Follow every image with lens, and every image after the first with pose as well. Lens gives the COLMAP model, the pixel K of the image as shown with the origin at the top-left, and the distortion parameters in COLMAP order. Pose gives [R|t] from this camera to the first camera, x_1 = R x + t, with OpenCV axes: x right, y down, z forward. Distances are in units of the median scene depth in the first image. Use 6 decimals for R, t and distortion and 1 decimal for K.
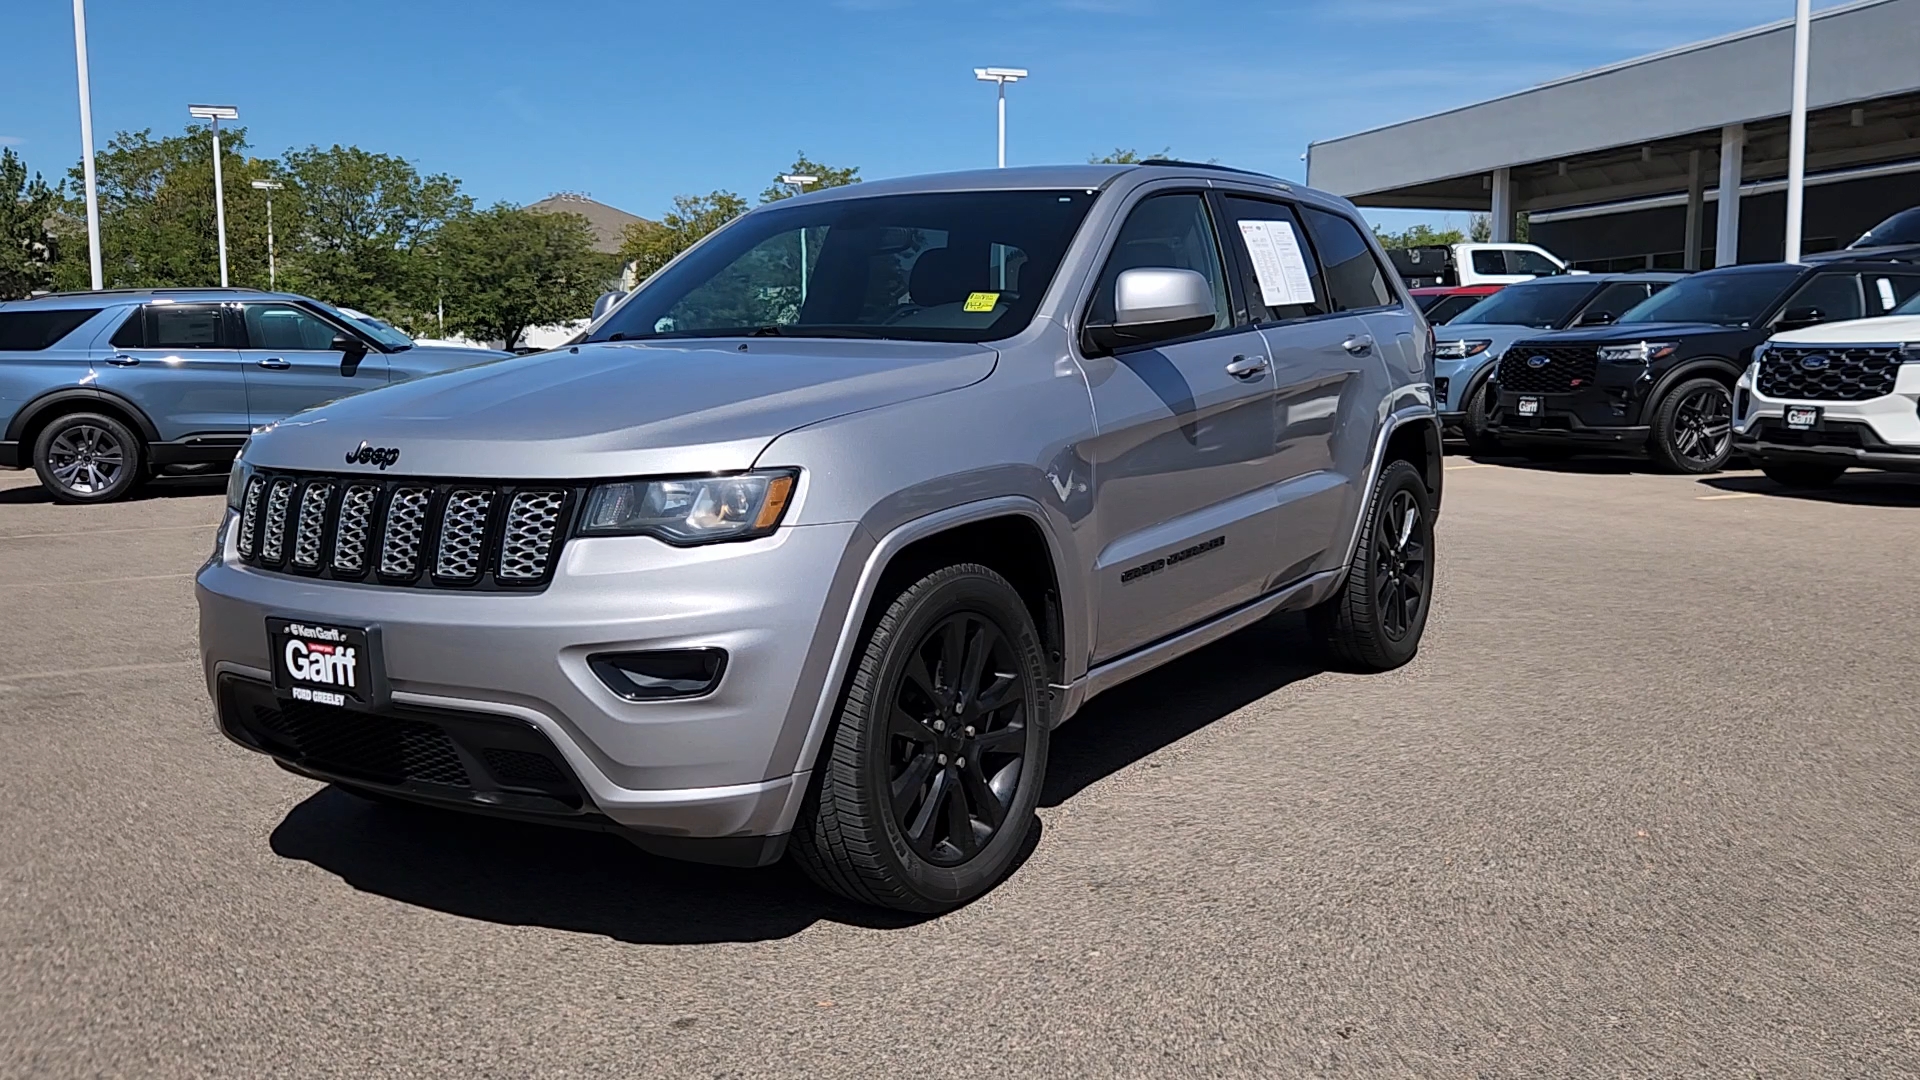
lens RADIAL K [[1633.8, 0, 949.1], [0, 1633.8, 556.8], [0, 0, 1]] dist [0.031857, -0.021773]
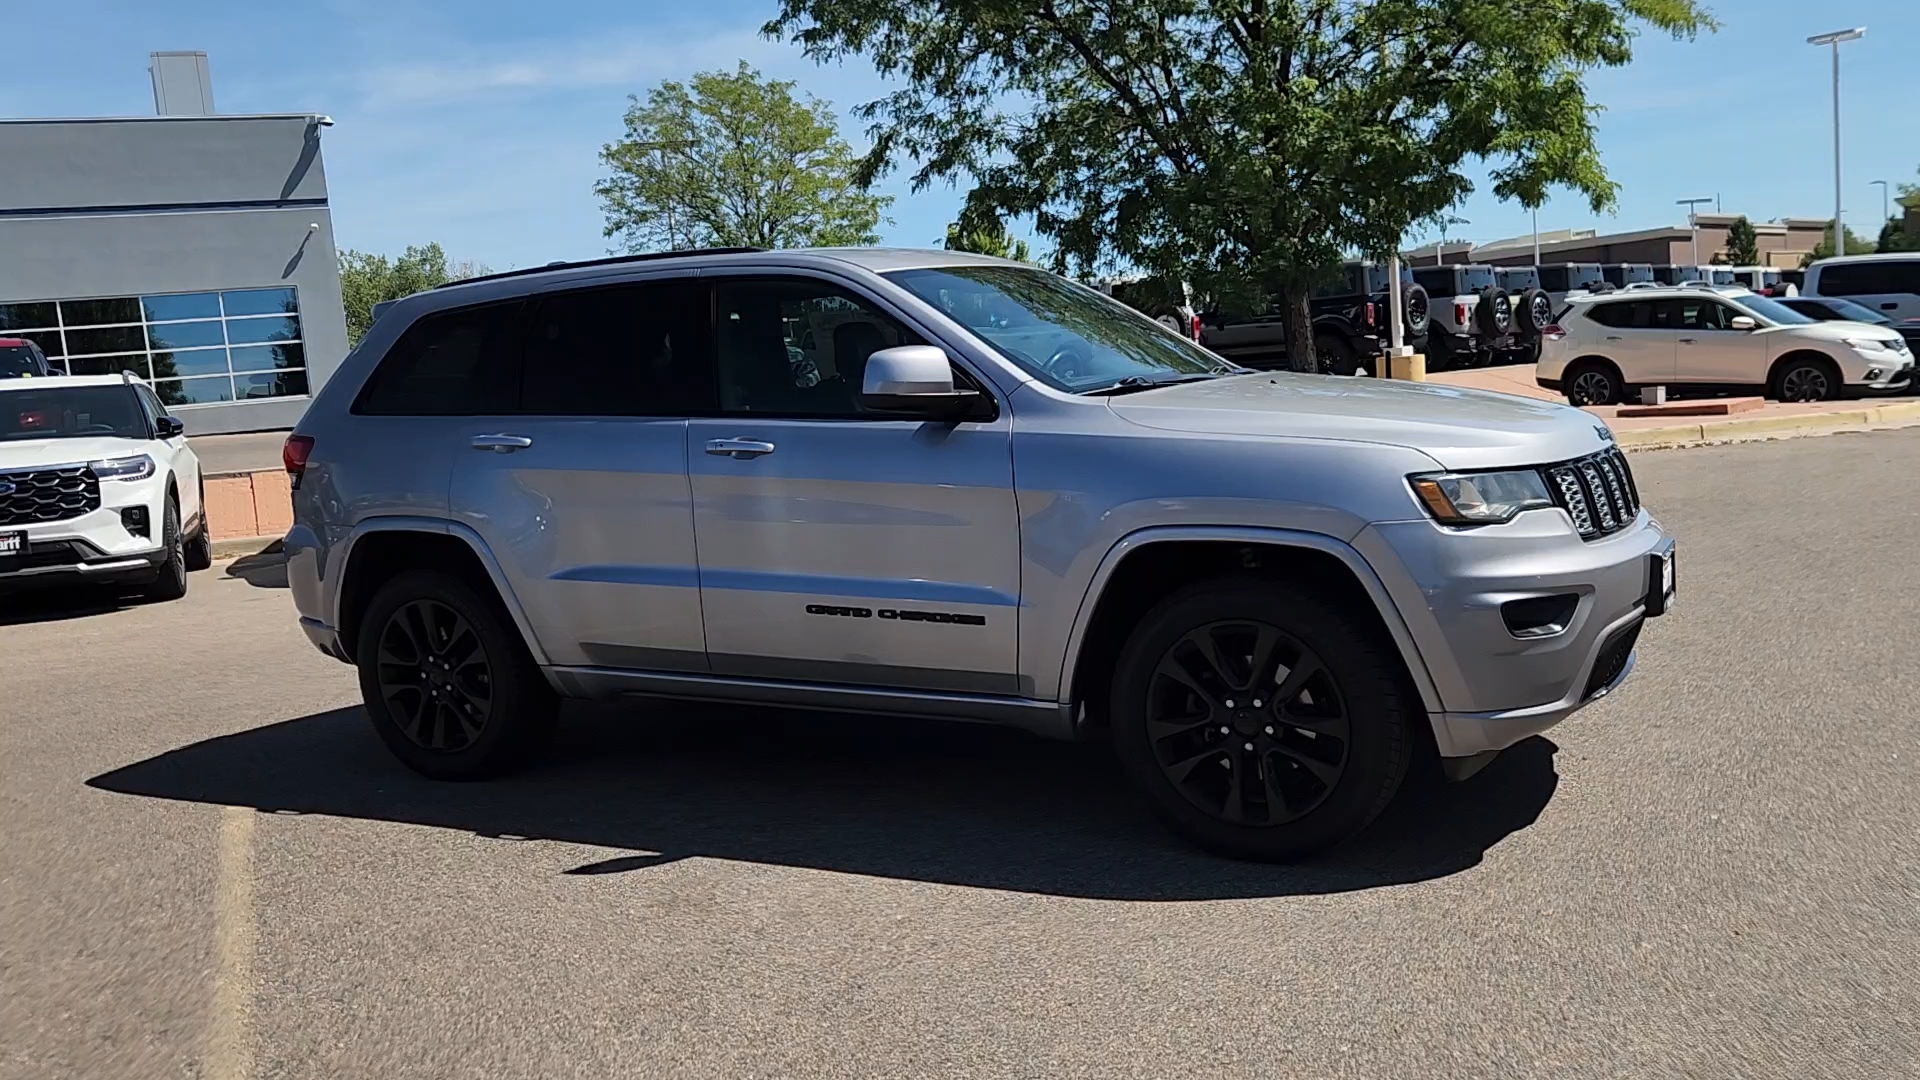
lens RADIAL K [[1633.8, 0, 948.4], [0, 1633.8, 542.1], [0, 0, 1]] dist [0.031857, -0.021773]
pose [[-0.073213, -0.084041, 0.993769, -1.253307], [0.203210, 0.974282, 0.097364, -0.162556], [-0.976394, 0.209072, -0.054253, 1.212701]]
